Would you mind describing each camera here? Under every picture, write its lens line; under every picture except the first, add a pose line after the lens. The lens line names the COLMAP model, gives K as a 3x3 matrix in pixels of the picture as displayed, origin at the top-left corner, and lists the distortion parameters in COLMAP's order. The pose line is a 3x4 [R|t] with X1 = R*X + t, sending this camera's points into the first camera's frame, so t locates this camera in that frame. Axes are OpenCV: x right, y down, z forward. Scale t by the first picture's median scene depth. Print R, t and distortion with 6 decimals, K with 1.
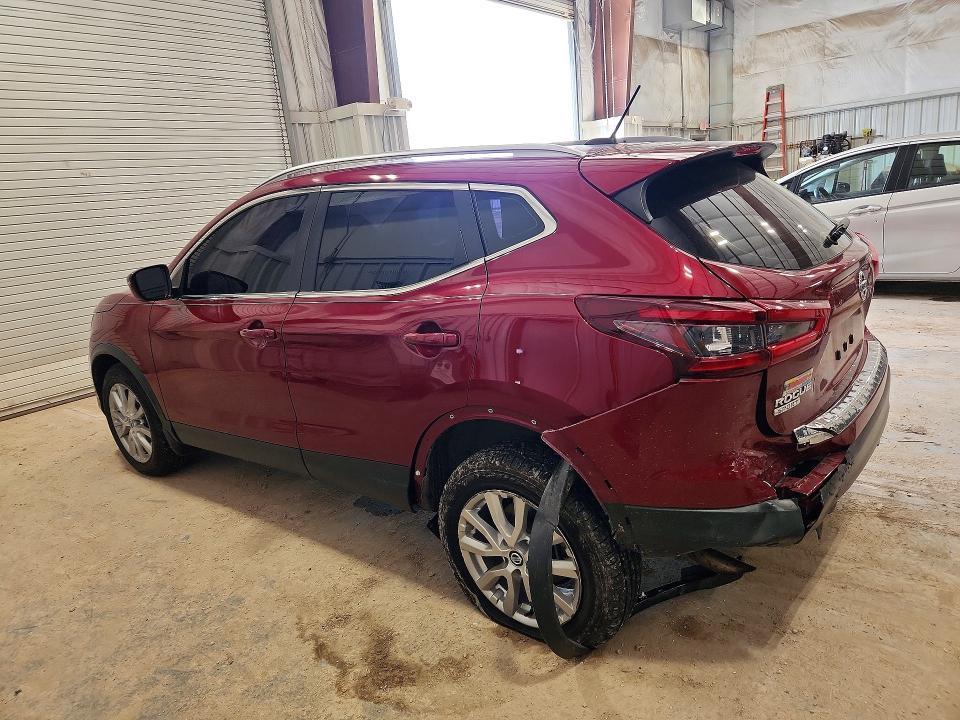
lens RADIAL K [[673.5, 0, 478.6], [0, 673.5, 363.8], [0, 0, 1]] dist [-0.010195, 0.007168]
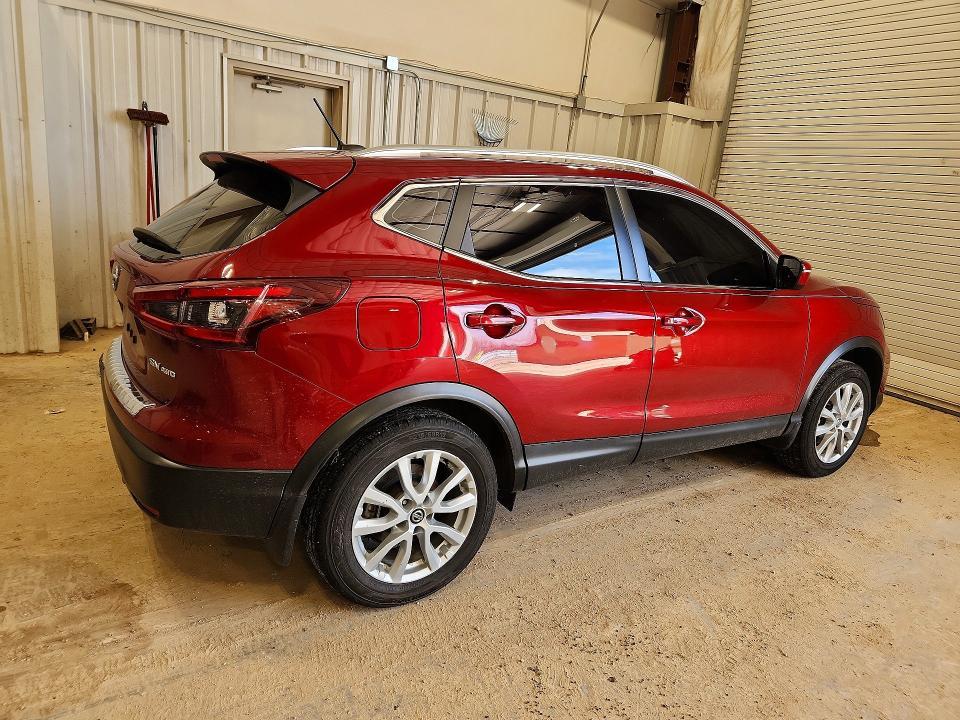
lens RADIAL K [[673.5, 0, 478.7], [0, 673.5, 360.3], [0, 0, 1]] dist [-0.010195, 0.007168]
pose [[-0.359132, 0.292436, -0.886287, 0.641546], [-0.280763, 0.871798, 0.401423, -0.285527], [0.890054, 0.393000, -0.230986, 0.855469]]
